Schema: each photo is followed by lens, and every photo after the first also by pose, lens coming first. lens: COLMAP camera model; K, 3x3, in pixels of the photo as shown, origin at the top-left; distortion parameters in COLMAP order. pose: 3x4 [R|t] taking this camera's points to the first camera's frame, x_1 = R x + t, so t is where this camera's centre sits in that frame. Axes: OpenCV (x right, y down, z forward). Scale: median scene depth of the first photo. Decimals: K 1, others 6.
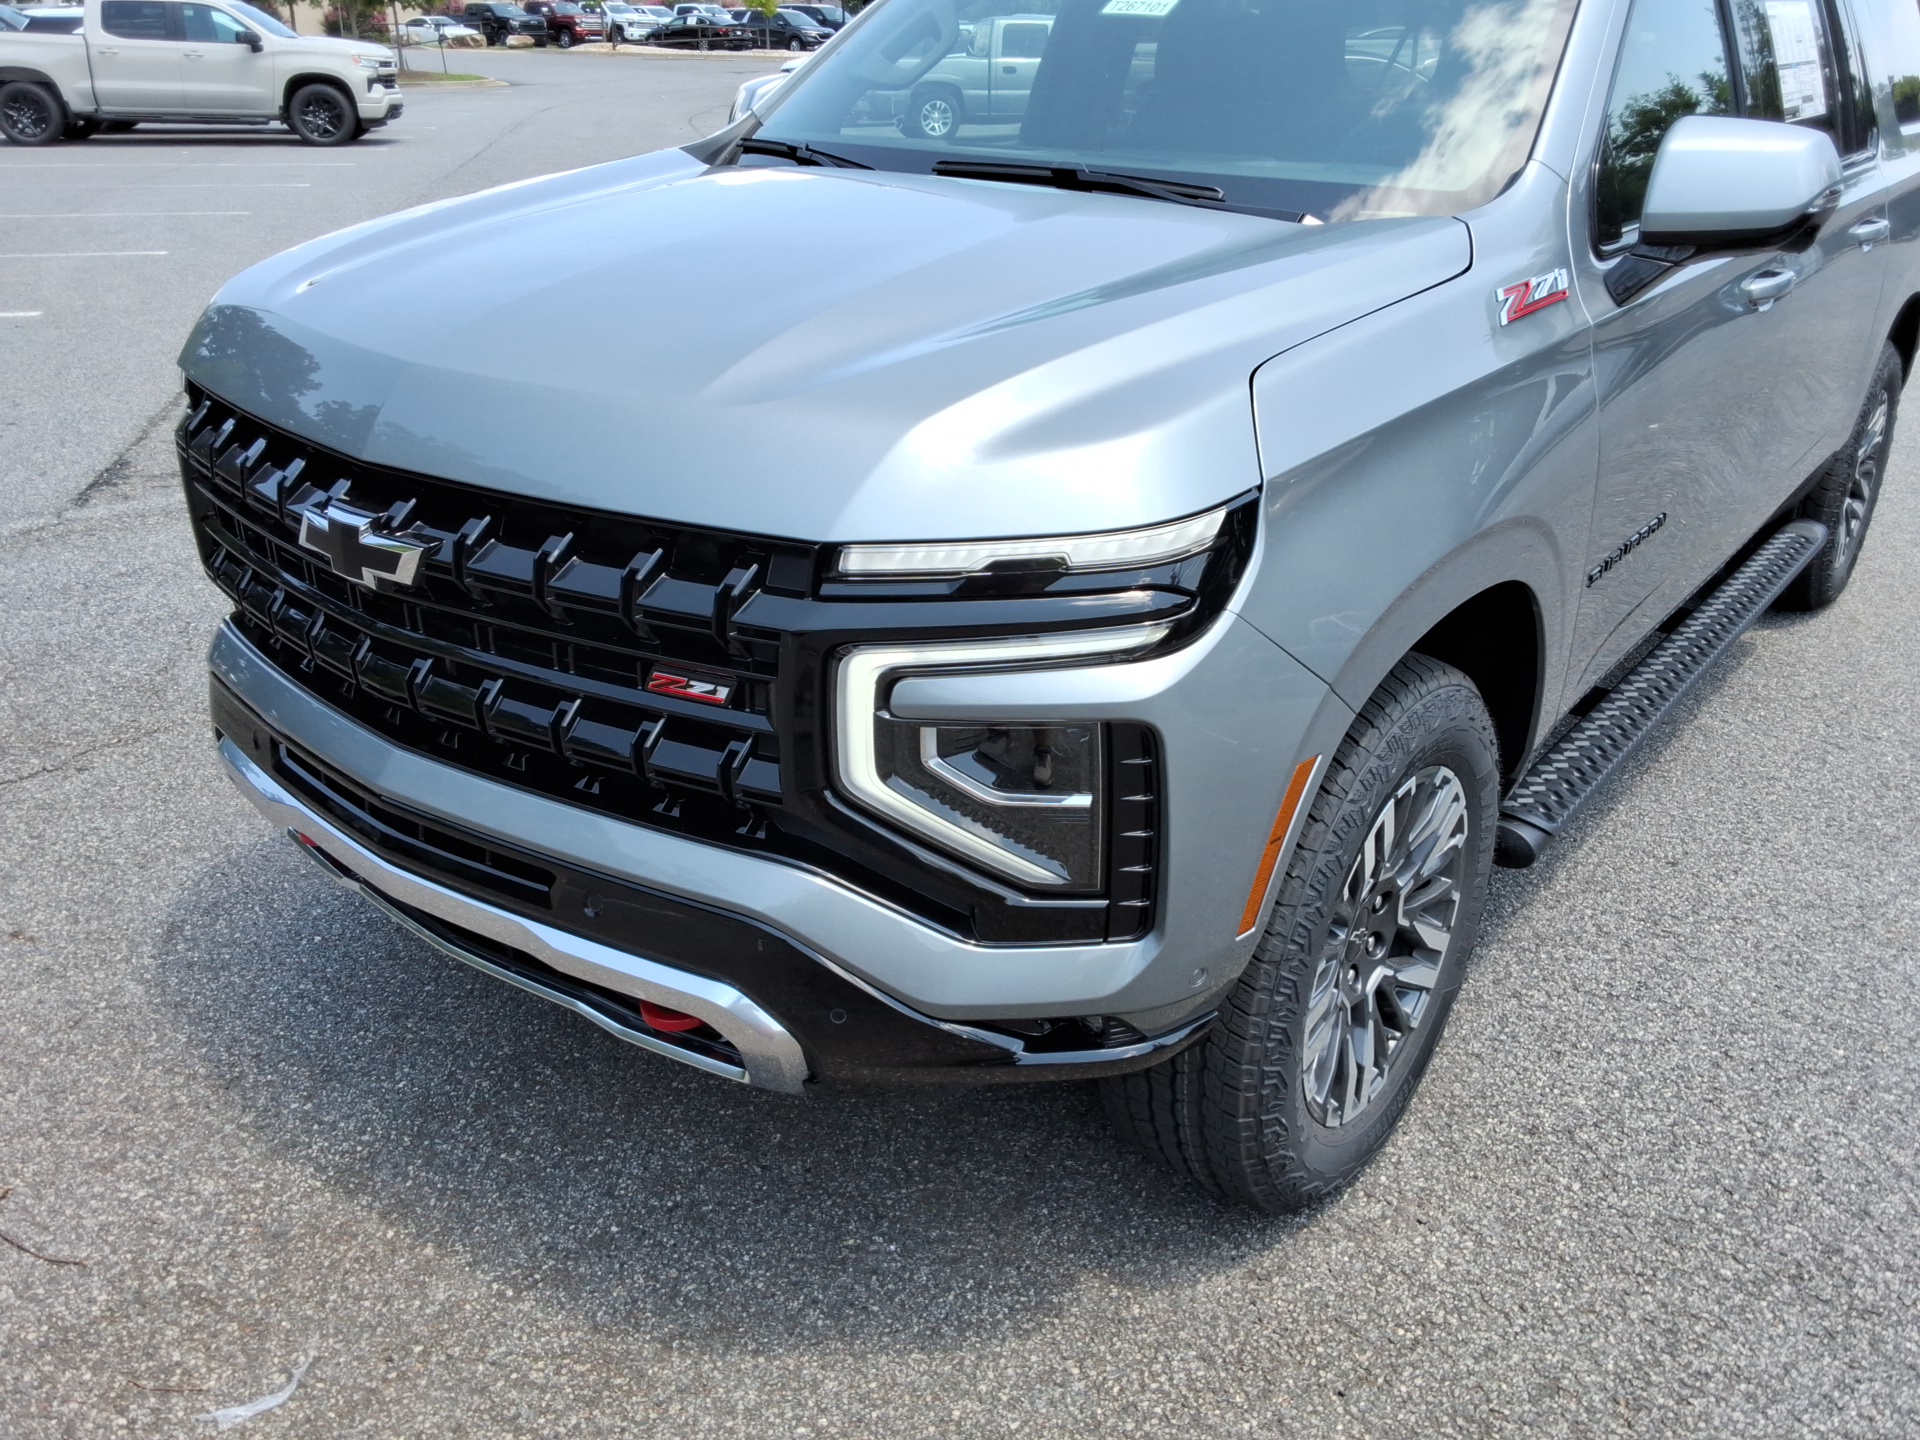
lens RADIAL K [[1557.5, 0, 970.1], [0, 1557.5, 702.0], [0, 0, 1]] dist [0.108258, -0.179657]
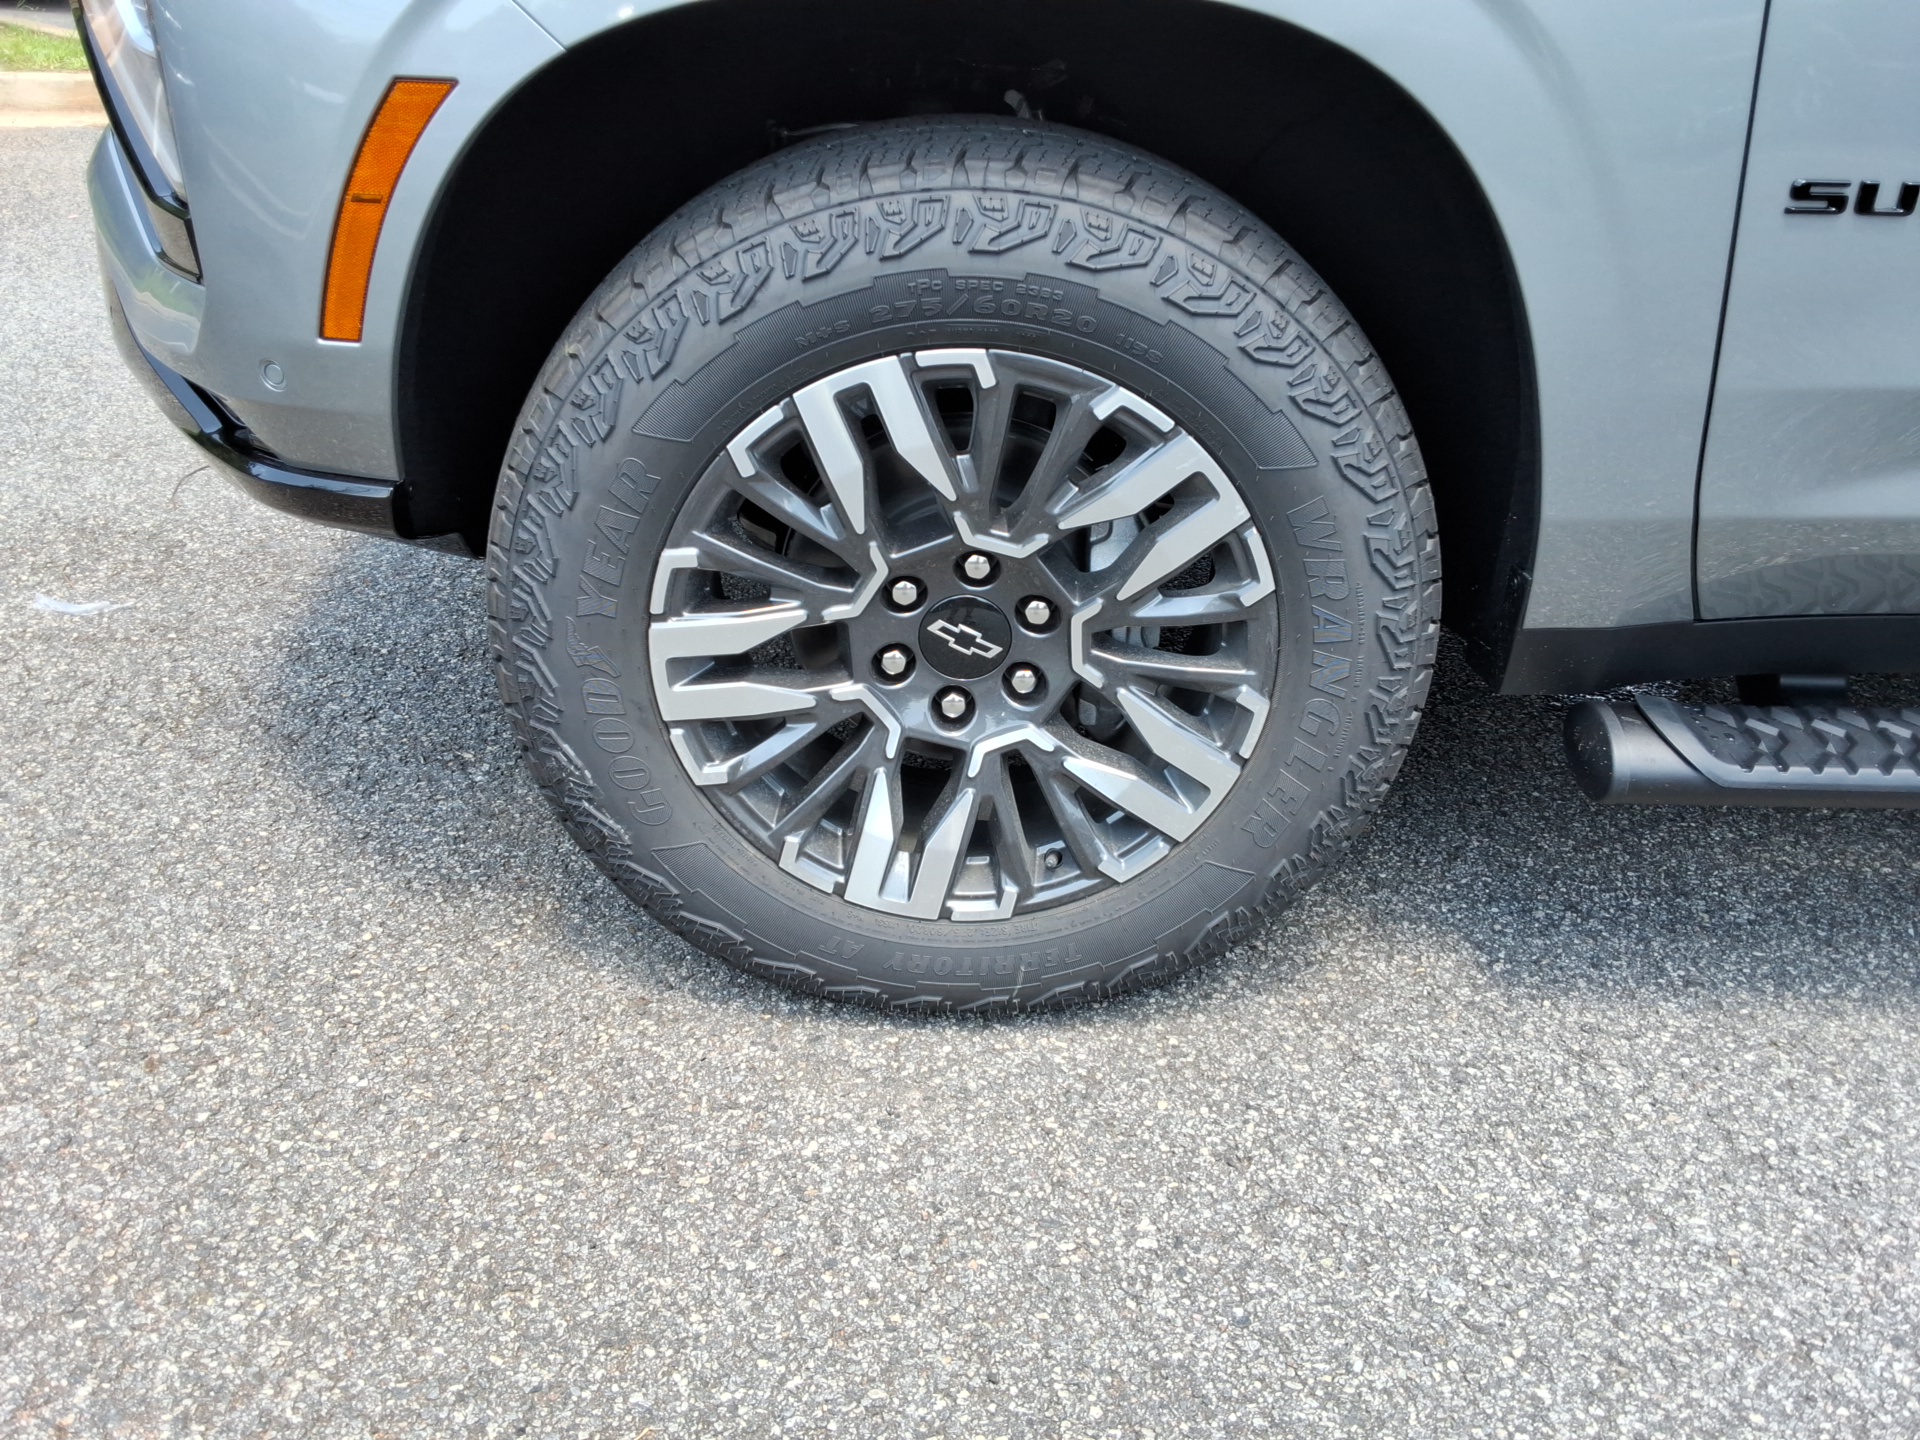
lens RADIAL K [[1557.5, 0, 975.6], [0, 1557.5, 693.8], [0, 0, 1]] dist [0.108258, -0.179657]
pose [[0.615768, 0.364956, -0.698310, 0.699273], [-0.338470, 0.922844, 0.183842, 0.057889], [0.711525, 0.123153, 0.691784, 0.601948]]
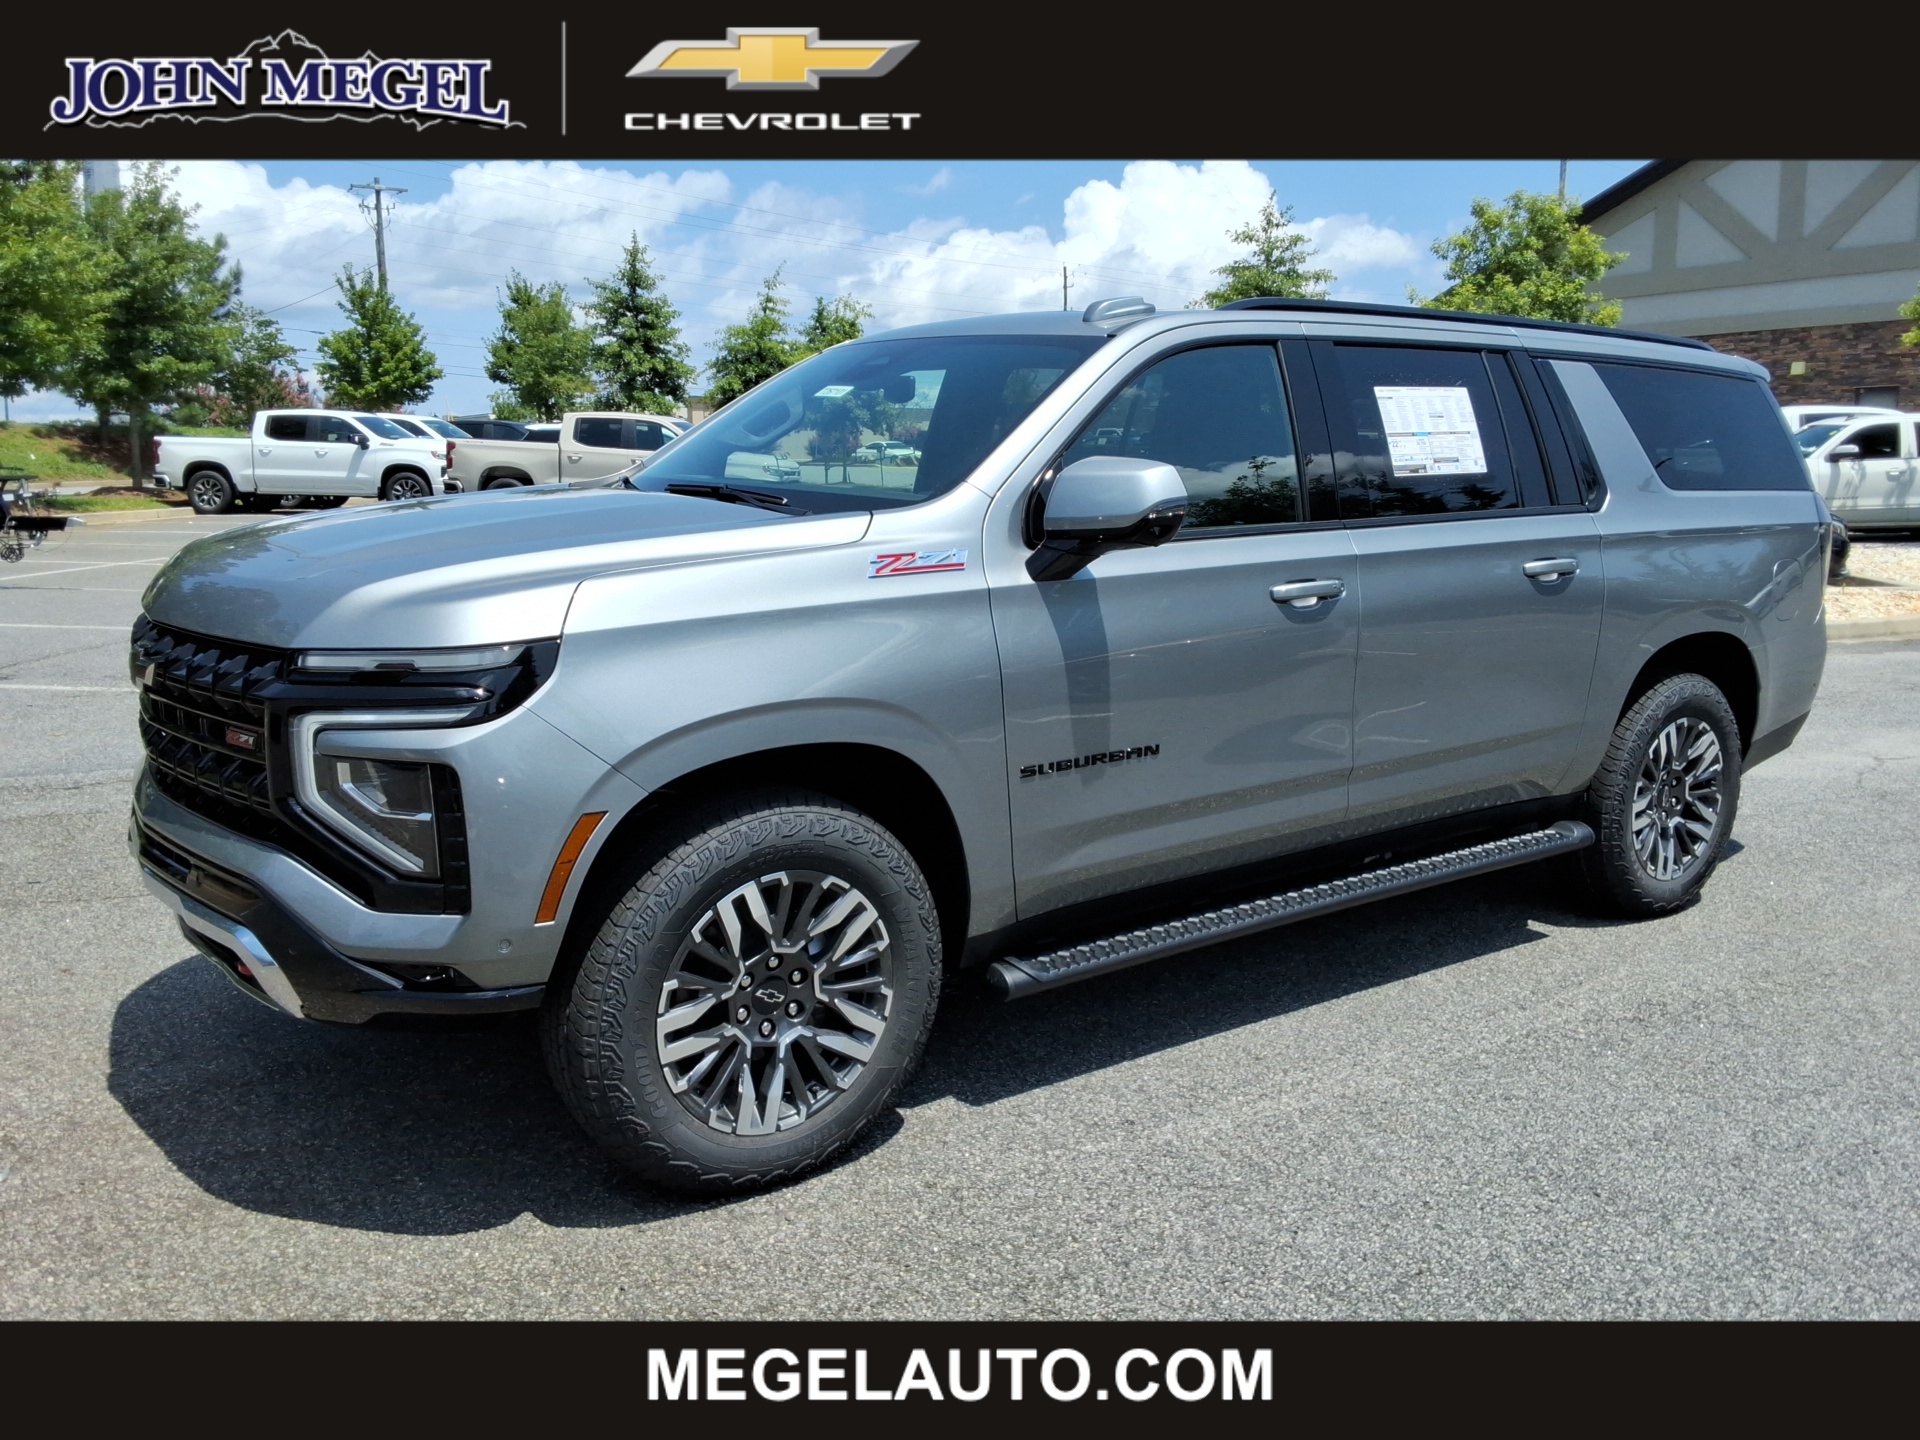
lens RADIAL K [[1557.5, 0, 979.5], [0, 1557.5, 694.4], [0, 0, 1]] dist [0.108258, -0.179657]
pose [[0.964691, 0.041968, -0.260019, 0.799272], [-0.104739, 0.966934, -0.232525, 0.199159], [0.241662, 0.251549, 0.937189, -0.334860]]
